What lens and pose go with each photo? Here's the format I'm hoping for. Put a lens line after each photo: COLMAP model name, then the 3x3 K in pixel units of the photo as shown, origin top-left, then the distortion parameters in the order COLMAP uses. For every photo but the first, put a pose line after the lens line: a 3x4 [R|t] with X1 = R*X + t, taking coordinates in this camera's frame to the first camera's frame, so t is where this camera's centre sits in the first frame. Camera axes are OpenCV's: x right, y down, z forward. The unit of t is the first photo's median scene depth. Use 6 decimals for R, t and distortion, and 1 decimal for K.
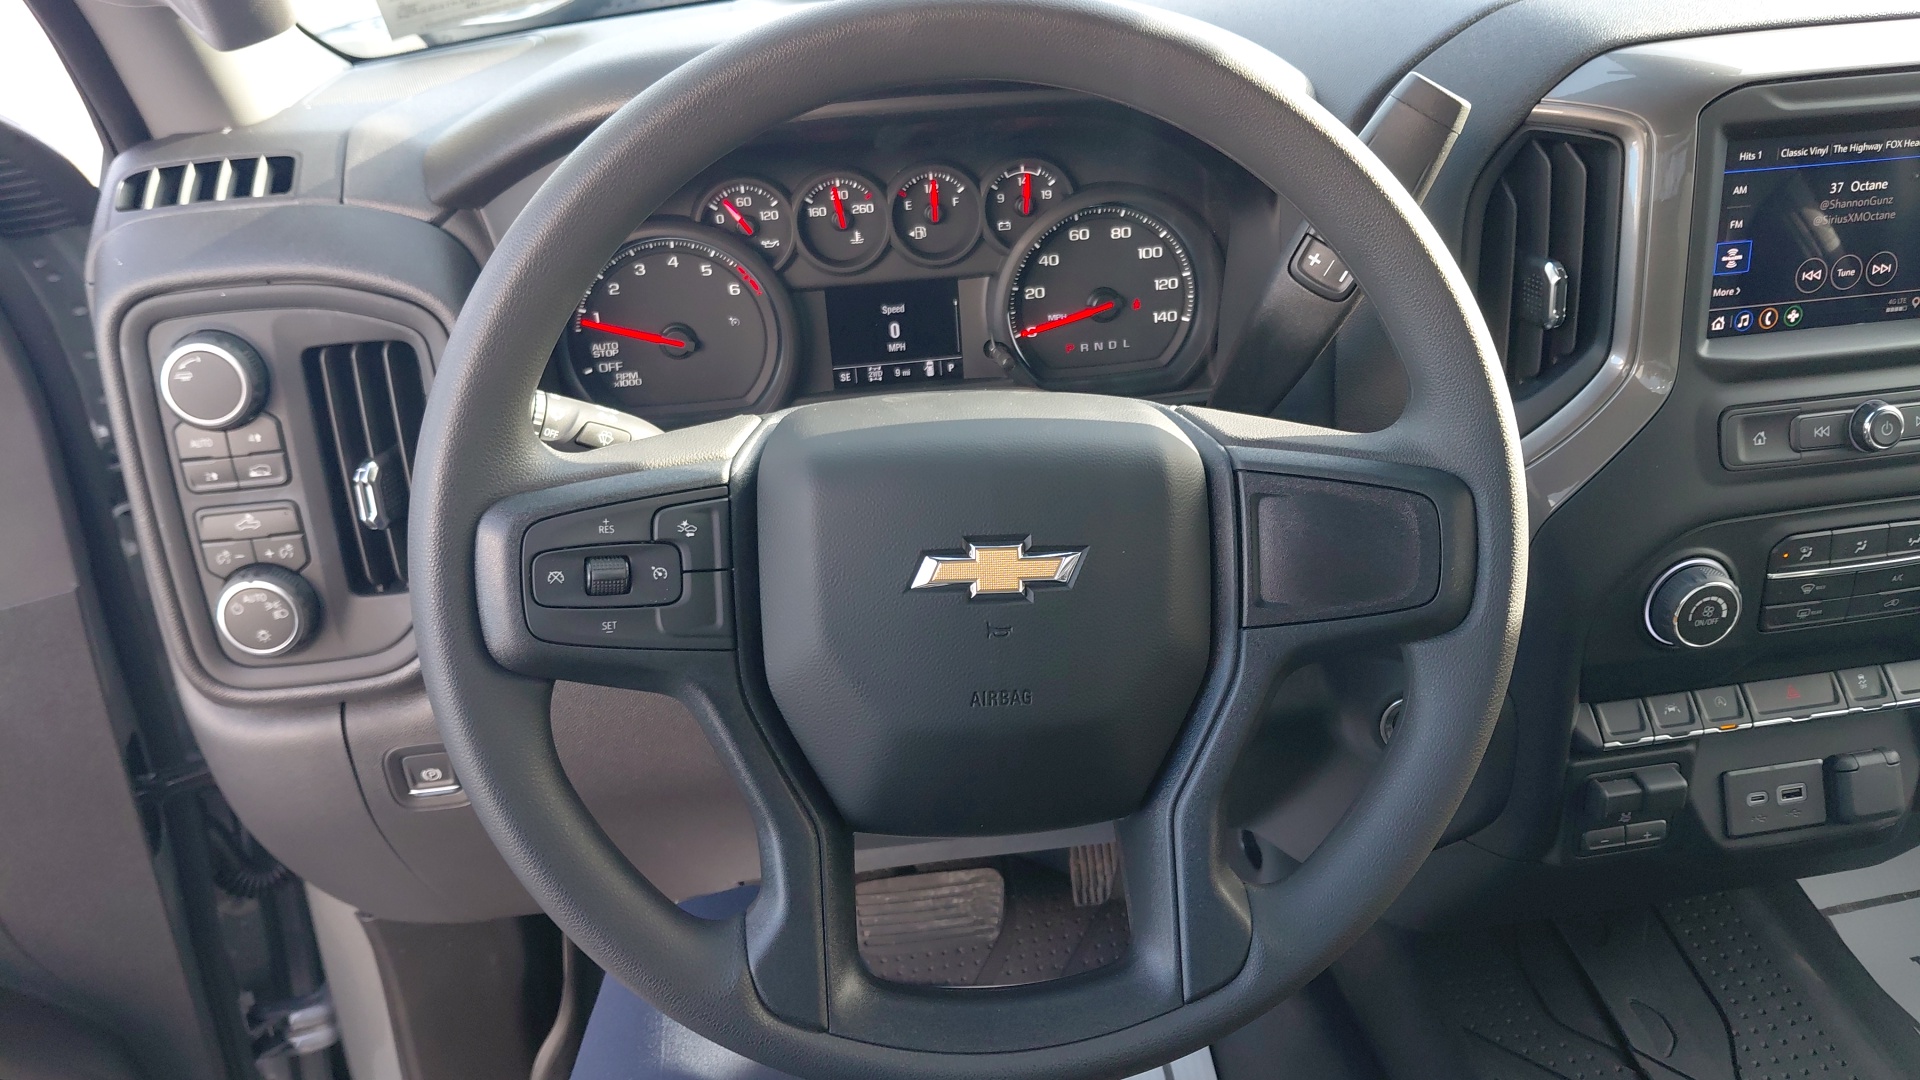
lens RADIAL K [[1397.6, 0, 966.8], [0, 1397.6, 522.9], [0, 0, 1]] dist [0.120702, -0.204659]
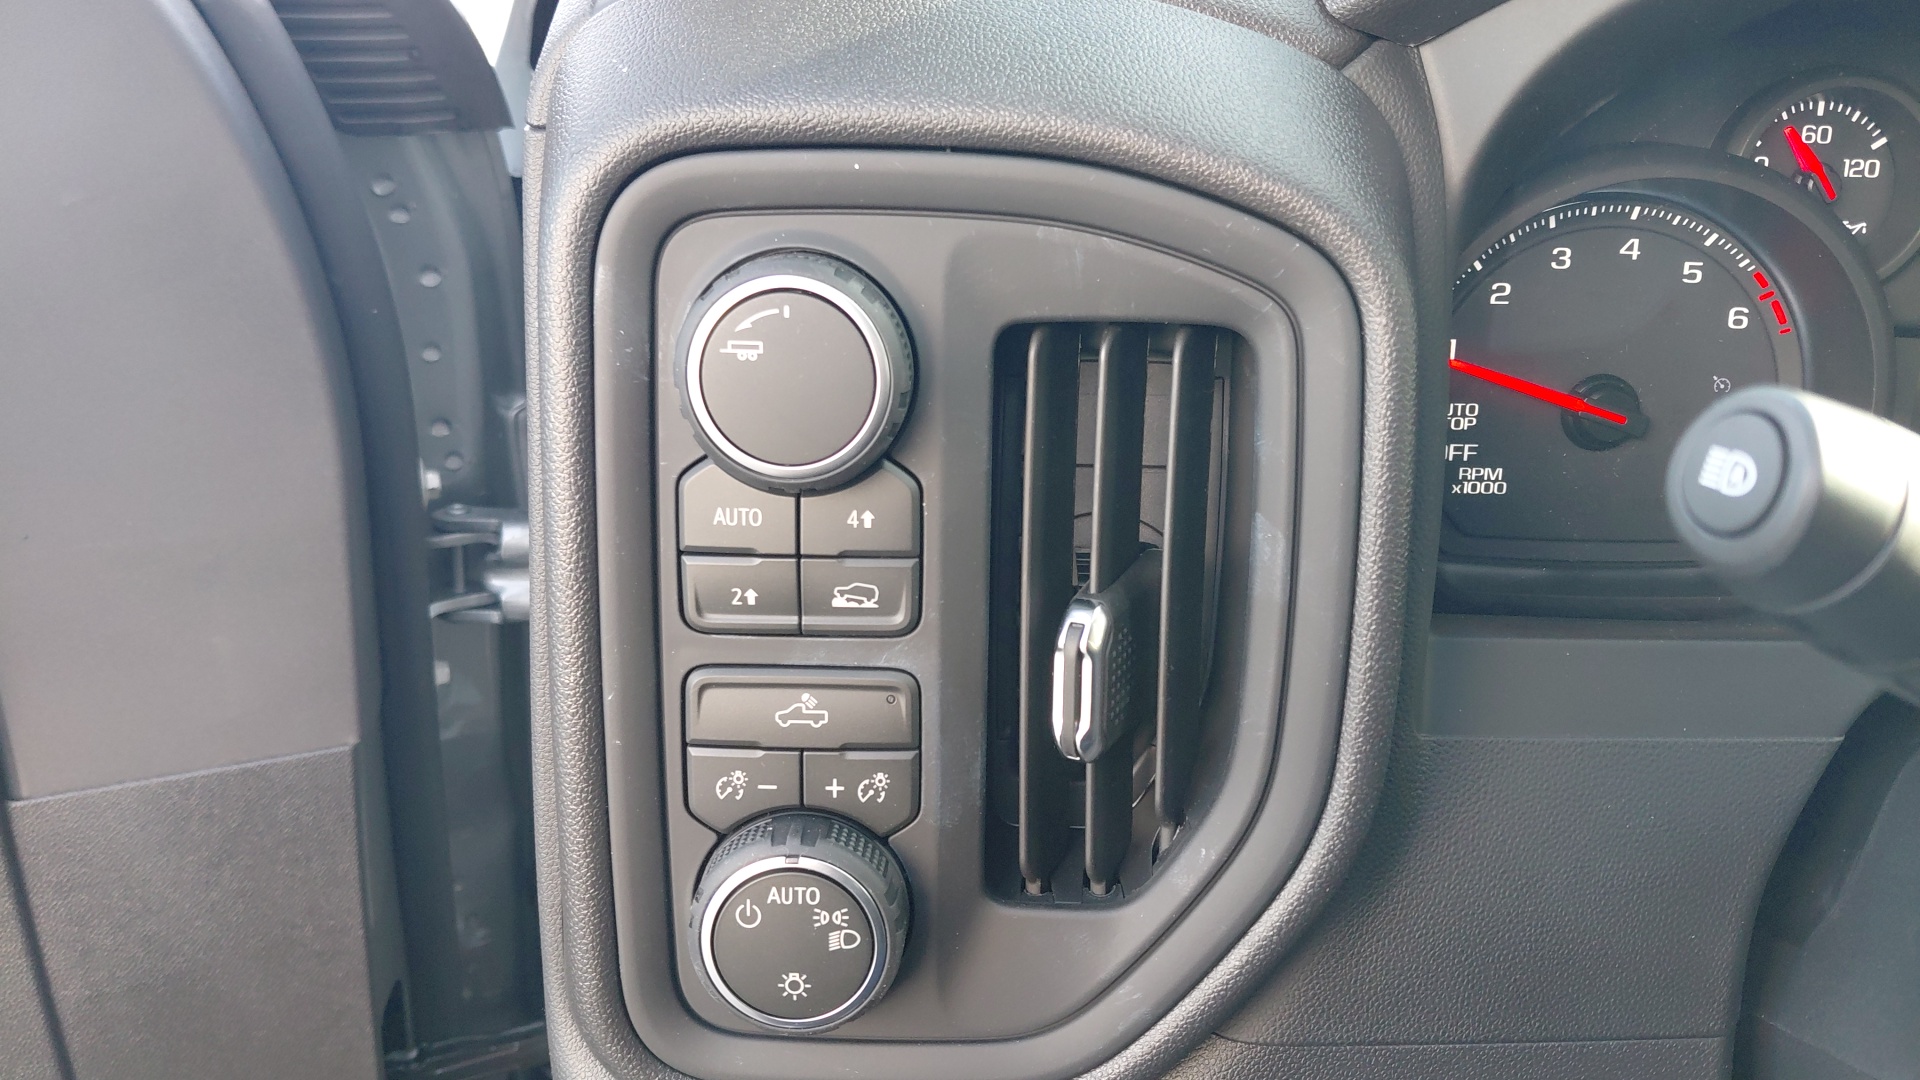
lens RADIAL K [[1333.9, 0, 960.0], [0, 1333.9, 540.0], [0, 0, 1]] dist [-0.000727, -0.000022]
pose [[0.988085, 0.108367, -0.109289, -0.420512], [-0.118668, 0.988605, -0.092618, -0.019798], [0.098007, 0.104483, 0.989686, 0.602625]]
